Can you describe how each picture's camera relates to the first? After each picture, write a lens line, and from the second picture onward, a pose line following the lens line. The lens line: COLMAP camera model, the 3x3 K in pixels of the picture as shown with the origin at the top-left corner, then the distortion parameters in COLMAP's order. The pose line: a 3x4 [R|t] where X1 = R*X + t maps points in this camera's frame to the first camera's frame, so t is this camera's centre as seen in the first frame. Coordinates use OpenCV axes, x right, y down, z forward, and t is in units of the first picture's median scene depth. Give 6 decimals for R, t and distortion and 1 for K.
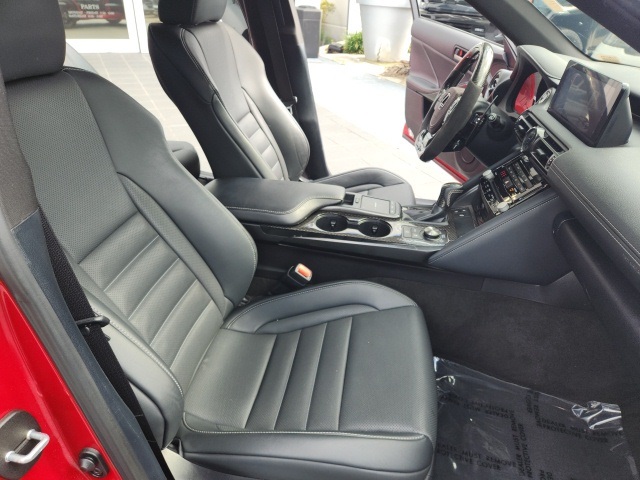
lens RADIAL K [[428.5, 0, 325.1], [0, 428.5, 238.8], [0, 0, 1]] dist [0.074557, -0.065980]
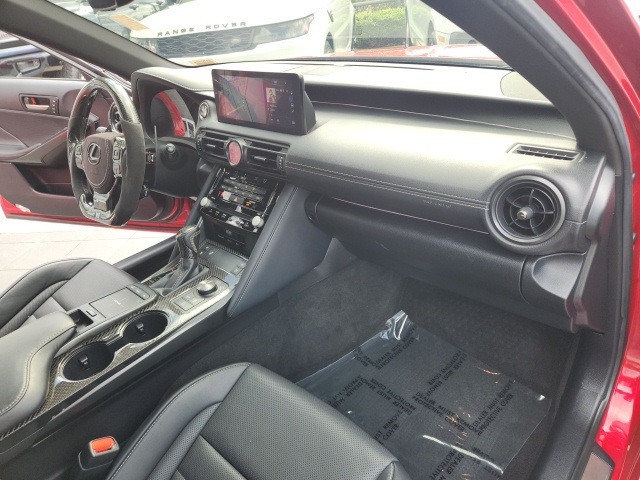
lens RADIAL K [[428.5, 0, 325.1], [0, 428.5, 238.8], [0, 0, 1]] dist [0.074557, -0.065980]
pose [[0.539159, -0.511402, 0.669160, -0.150746], [0.538950, 0.820052, 0.192475, -0.129556], [-0.647179, 0.256870, 0.717759, 0.196527]]
